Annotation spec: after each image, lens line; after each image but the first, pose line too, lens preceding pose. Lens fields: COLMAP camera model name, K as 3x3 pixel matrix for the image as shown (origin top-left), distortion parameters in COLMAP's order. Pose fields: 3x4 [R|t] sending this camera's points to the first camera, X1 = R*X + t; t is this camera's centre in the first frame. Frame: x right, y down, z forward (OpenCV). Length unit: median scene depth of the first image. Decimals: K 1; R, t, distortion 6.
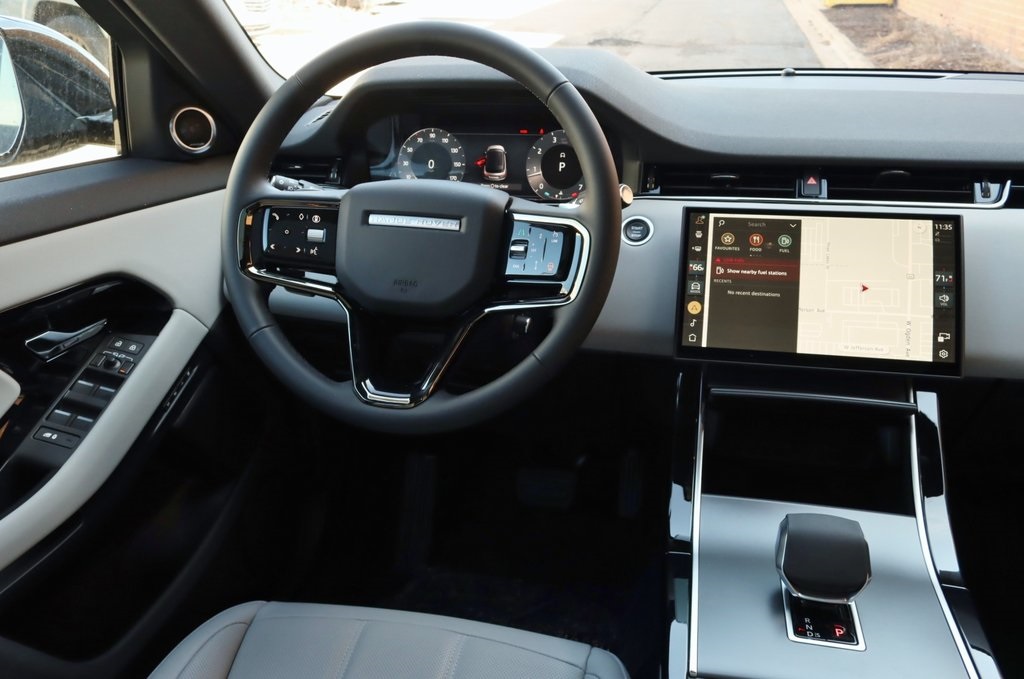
lens RADIAL K [[867.2, 0, 511.7], [0, 867.2, 338.5], [0, 0, 1]] dist [0.008581, 0.013557]
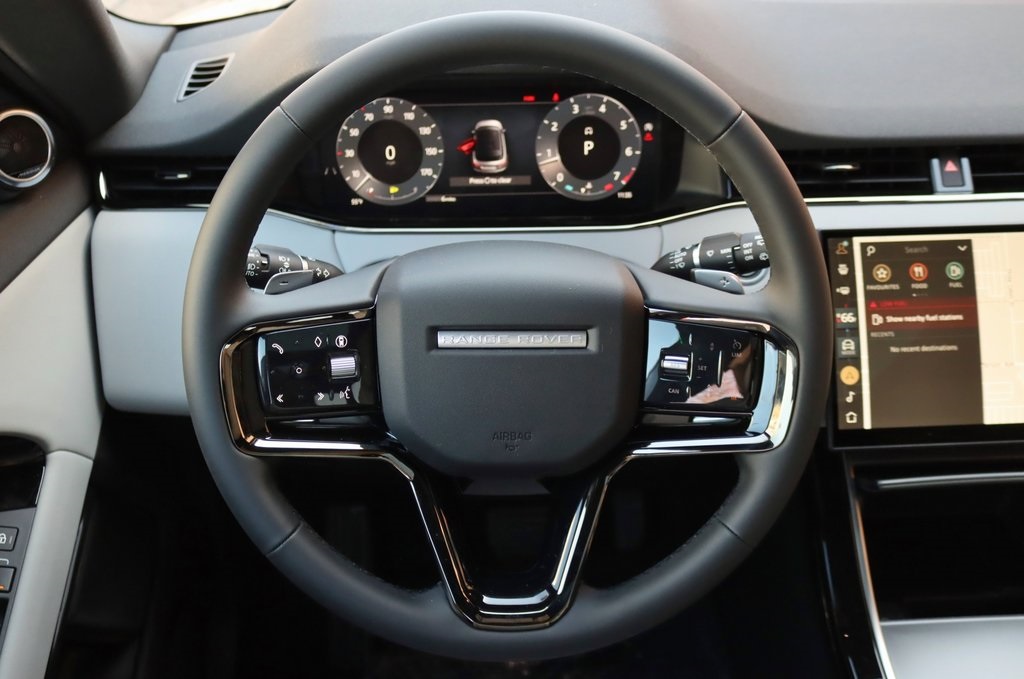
lens RADIAL K [[1050.2, 0, 514.6], [0, 1050.2, 333.9], [0, 0, 1]] dist [0.001861, 0.000000]
pose [[0.961143, -0.126614, 0.245300, -0.265873], [0.085345, 0.981368, 0.172142, -0.240095], [-0.262526, -0.144518, 0.954041, 0.231763]]
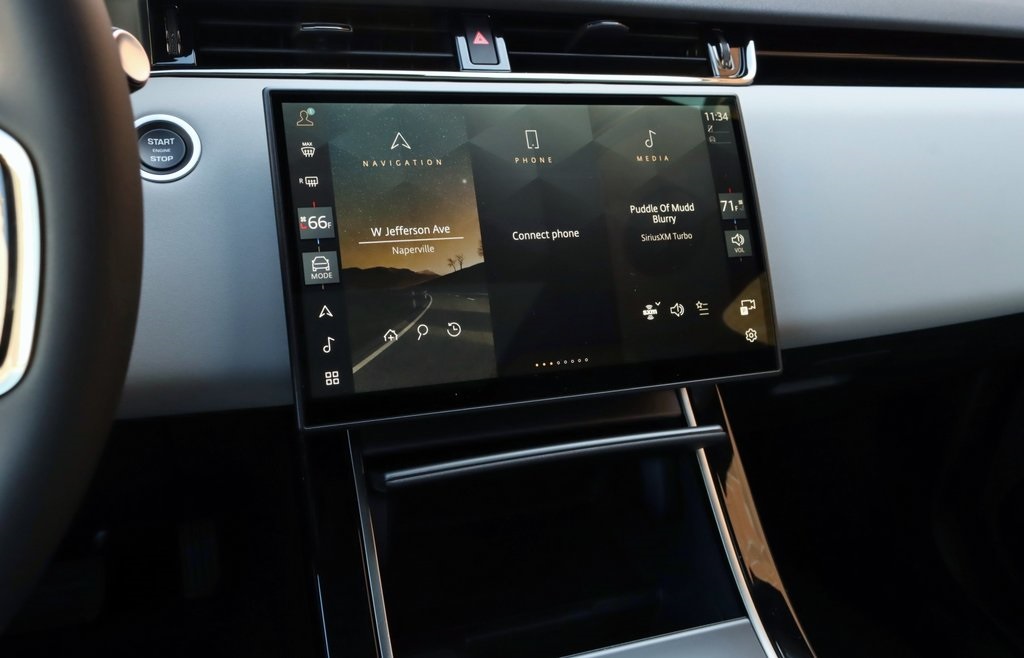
lens RADIAL K [[876.2, 0, 514.9], [0, 876.2, 328.1], [0, 0, 1]] dist [-0.020820, -0.007173]
pose [[0.839852, -0.158369, 0.519199, 0.050833], [0.105093, 0.985835, 0.130707, -0.075183], [-0.532544, -0.055211, 0.844600, 0.540017]]
